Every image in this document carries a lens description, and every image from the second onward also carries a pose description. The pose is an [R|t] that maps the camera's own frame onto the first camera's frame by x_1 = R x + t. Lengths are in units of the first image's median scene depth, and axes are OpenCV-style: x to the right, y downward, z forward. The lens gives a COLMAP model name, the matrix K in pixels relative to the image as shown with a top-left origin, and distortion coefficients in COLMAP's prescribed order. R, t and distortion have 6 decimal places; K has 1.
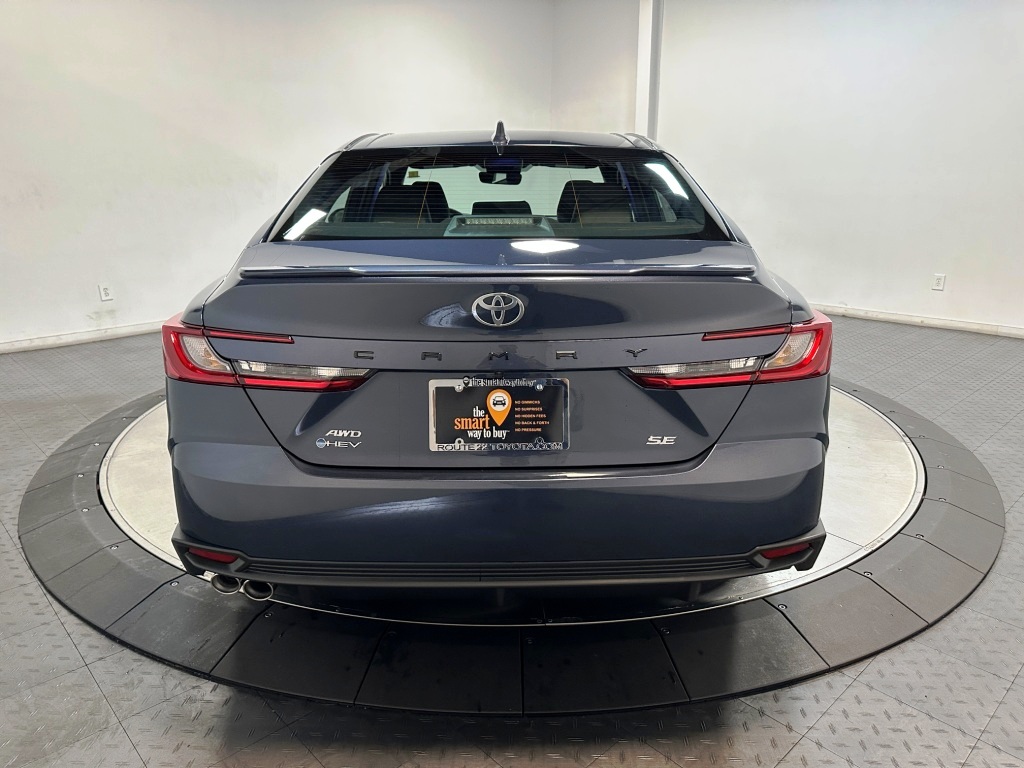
lens RADIAL K [[729.9, 0, 512.0], [0, 729.9, 384.0], [0, 0, 1]] dist [0.081490, -0.128989]
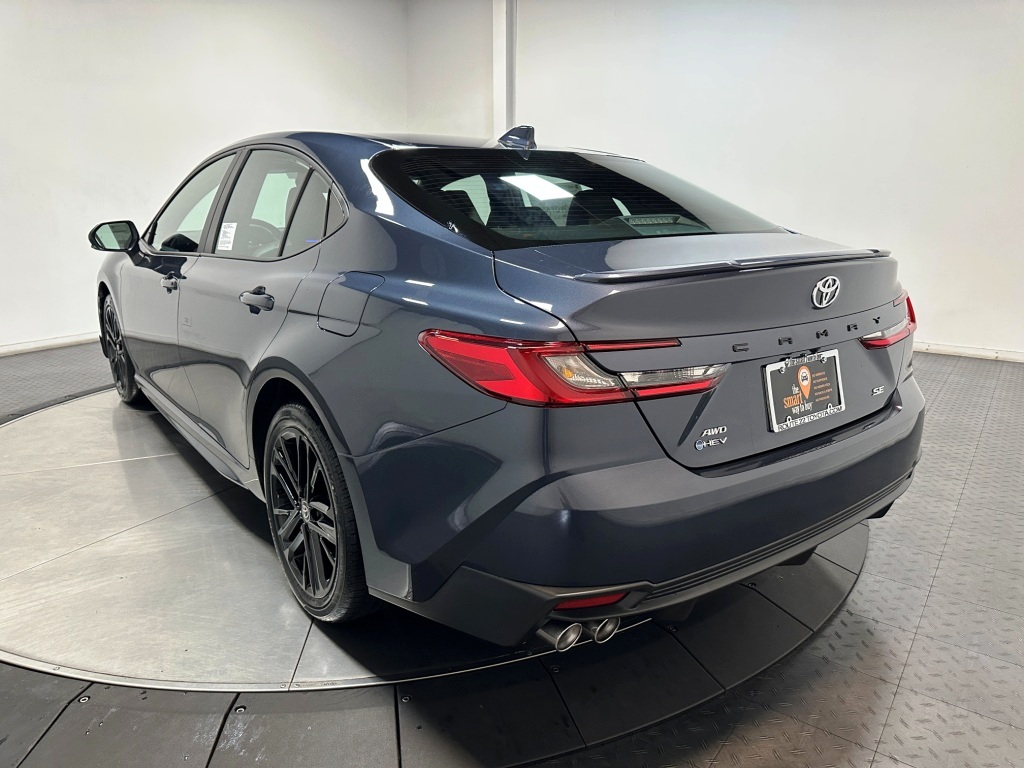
lens RADIAL K [[729.9, 0, 512.0], [0, 729.9, 384.0], [0, 0, 1]] dist [0.081490, -0.128989]
pose [[0.801956, -0.142517, 0.580134, -1.010512], [0.153856, 0.987640, 0.029942, -0.066442], [-0.577231, 0.065245, 0.813971, 0.351191]]
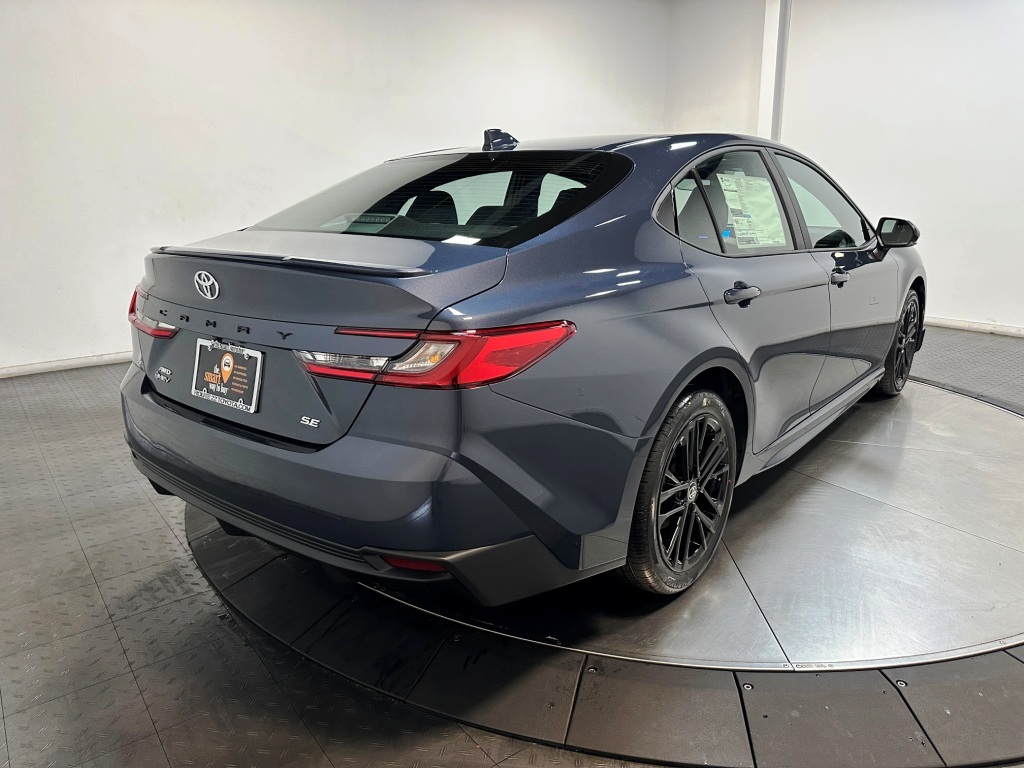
lens RADIAL K [[729.9, 0, 512.0], [0, 729.9, 384.0], [0, 0, 1]] dist [0.081490, -0.128989]
pose [[0.763485, 0.159669, -0.625777, 1.104955], [-0.172551, 0.984164, 0.040590, -0.072867], [0.622348, 0.076988, 0.778945, 0.345297]]
